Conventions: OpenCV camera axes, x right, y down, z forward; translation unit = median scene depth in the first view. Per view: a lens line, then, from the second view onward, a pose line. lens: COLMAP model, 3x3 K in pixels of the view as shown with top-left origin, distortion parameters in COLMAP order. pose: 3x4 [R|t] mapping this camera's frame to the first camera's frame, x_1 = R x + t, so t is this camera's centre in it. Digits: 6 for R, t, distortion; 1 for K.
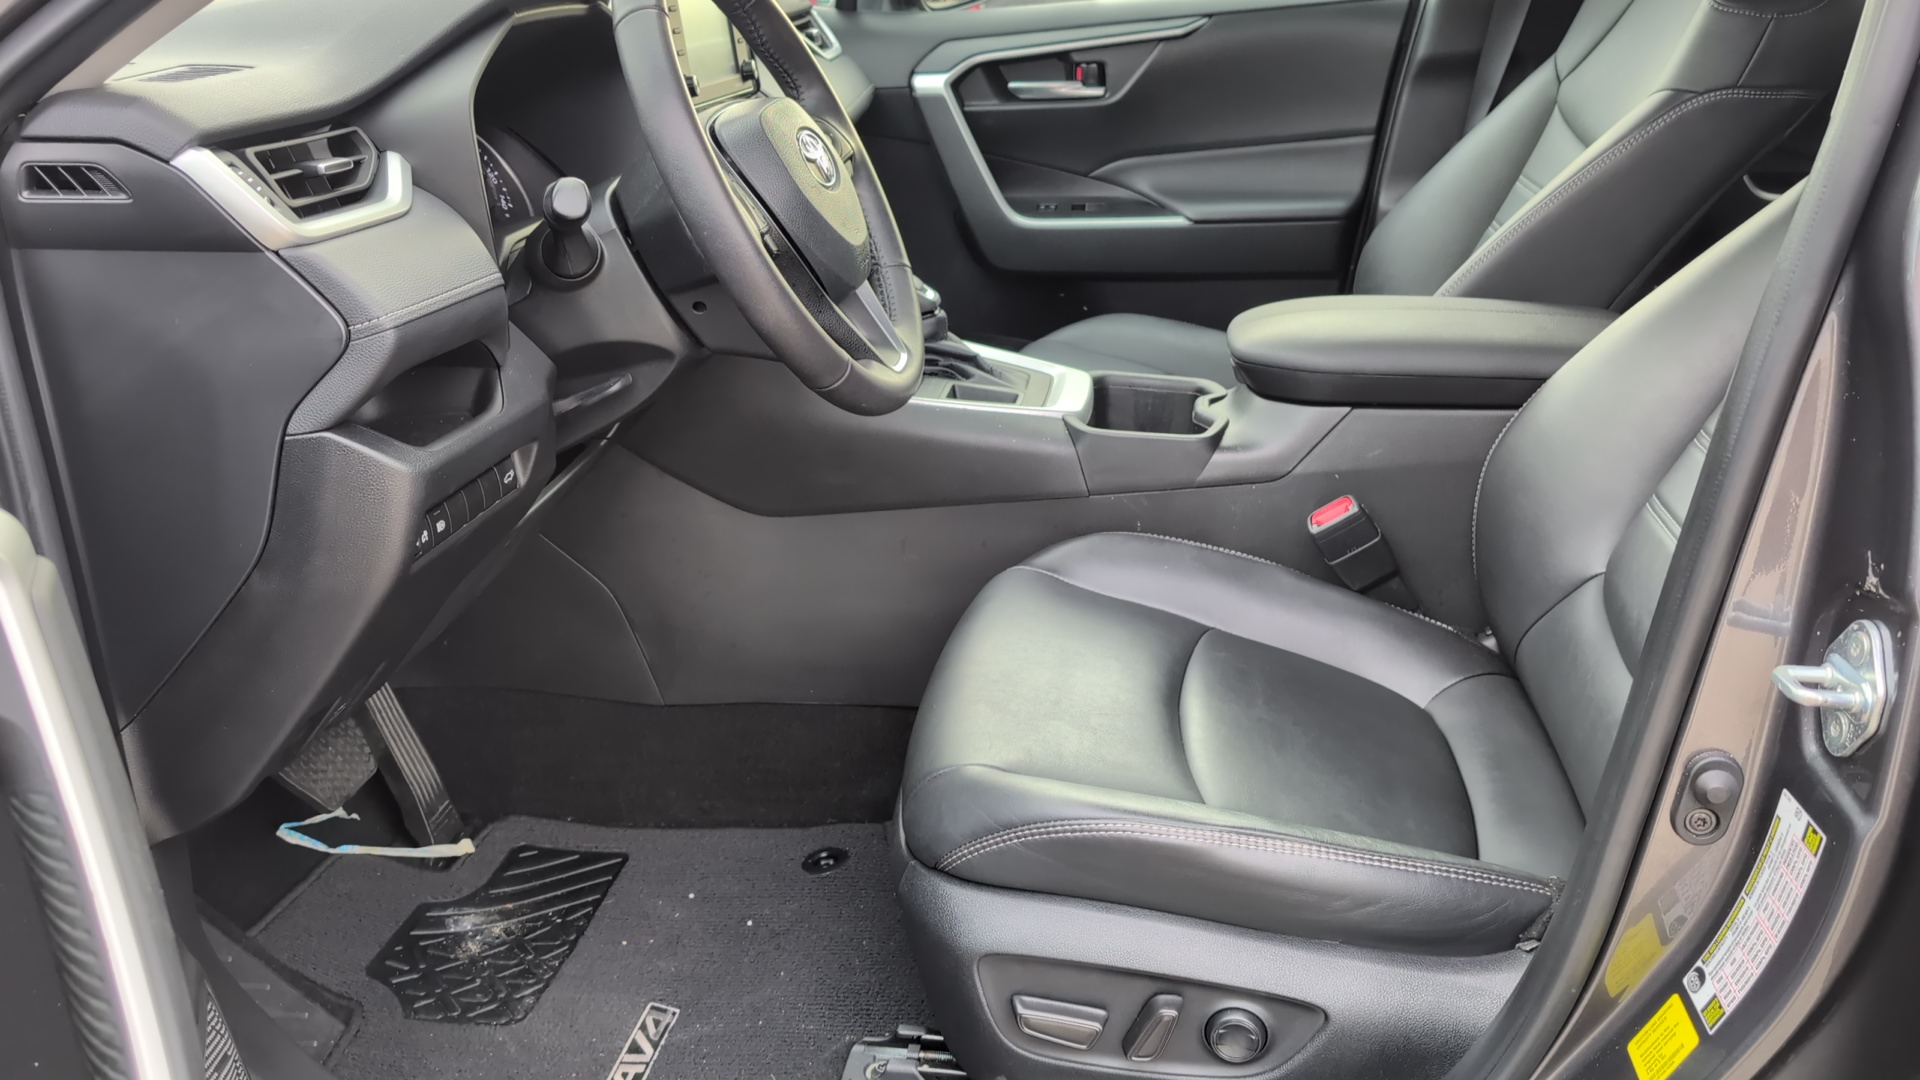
lens RADIAL K [[1620.9, 0, 960.0], [0, 1620.9, 540.0], [0, 0, 1]] dist [0.018828, -0.008797]
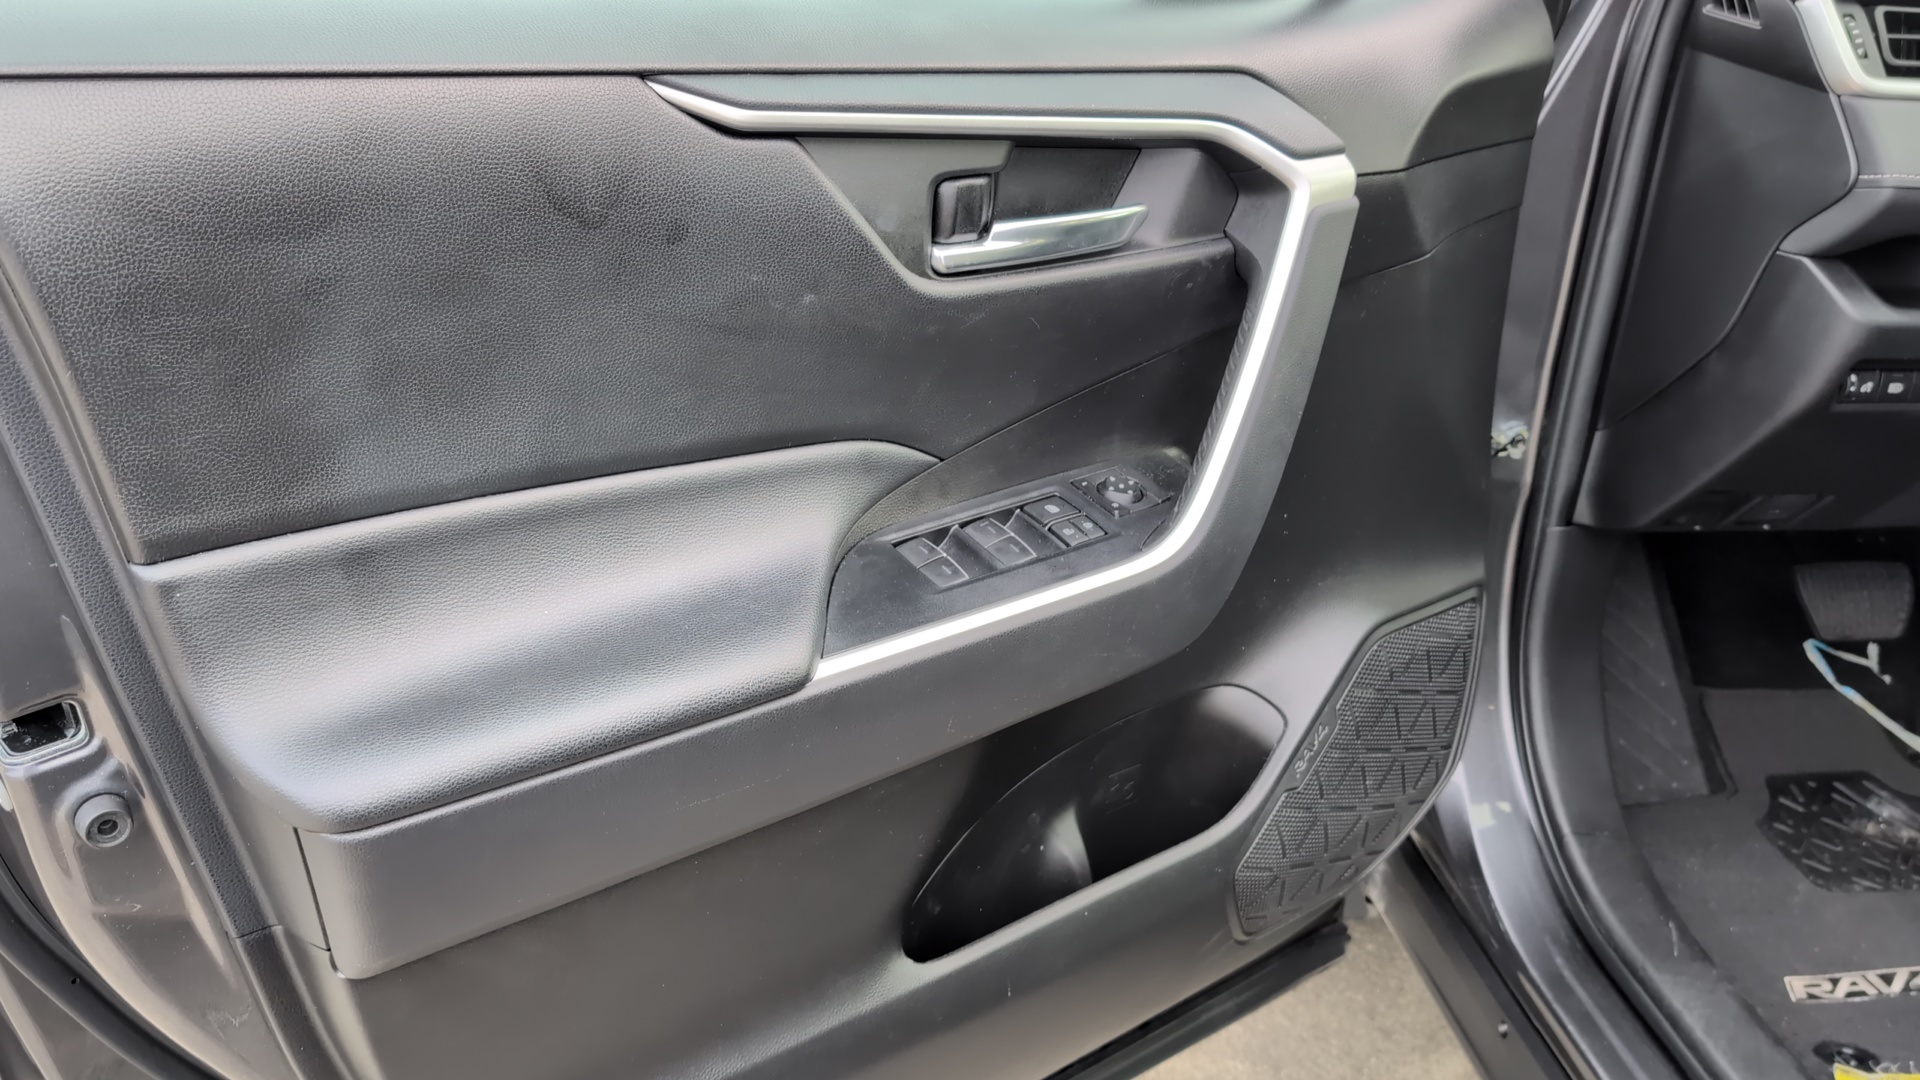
lens RADIAL K [[1620.9, 0, 960.0], [0, 1620.9, 540.0], [0, 0, 1]] dist [0.018828, -0.008797]
pose [[0.277899, 0.449287, -0.849066, 0.358428], [-0.377344, 0.863890, 0.333626, -0.036703], [0.883393, 0.227675, 0.409610, 0.026934]]
